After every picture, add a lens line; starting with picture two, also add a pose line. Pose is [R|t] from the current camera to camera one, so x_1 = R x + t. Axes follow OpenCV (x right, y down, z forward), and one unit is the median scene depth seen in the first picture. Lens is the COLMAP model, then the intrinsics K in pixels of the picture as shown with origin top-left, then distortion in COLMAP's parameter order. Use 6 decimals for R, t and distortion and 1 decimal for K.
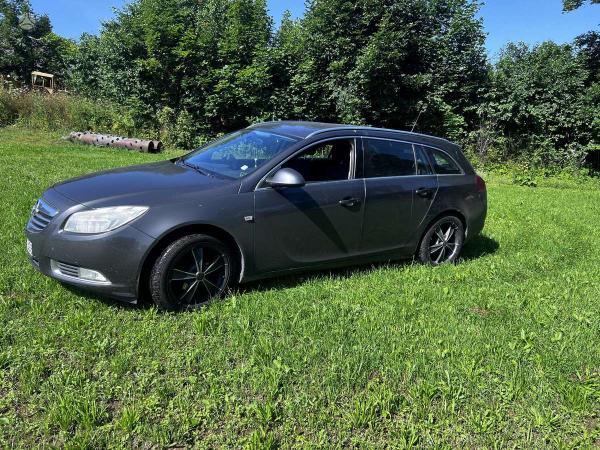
lens RADIAL K [[713.1, 0, 300.0], [0, 713.1, 225.0], [0, 0, 1]] dist [0.006149, -0.211415]
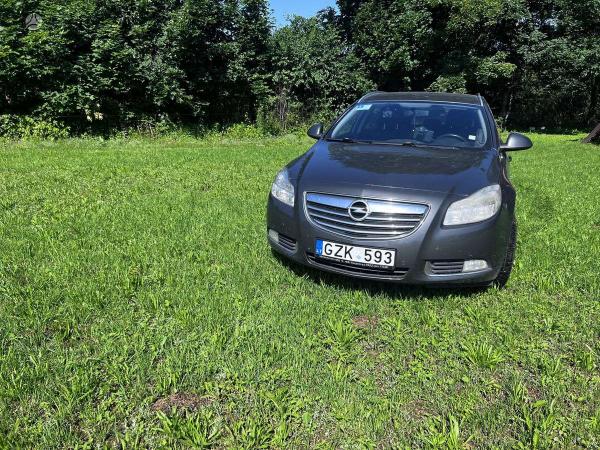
lens RADIAL K [[713.1, 0, 300.0], [0, 713.1, 225.0], [0, 0, 1]] dist [0.006149, -0.211415]
pose [[0.603560, -0.177820, 0.777236, -0.573823], [0.141820, 0.983211, 0.114814, -0.059701], [-0.784604, 0.040930, 0.618645, 0.310032]]
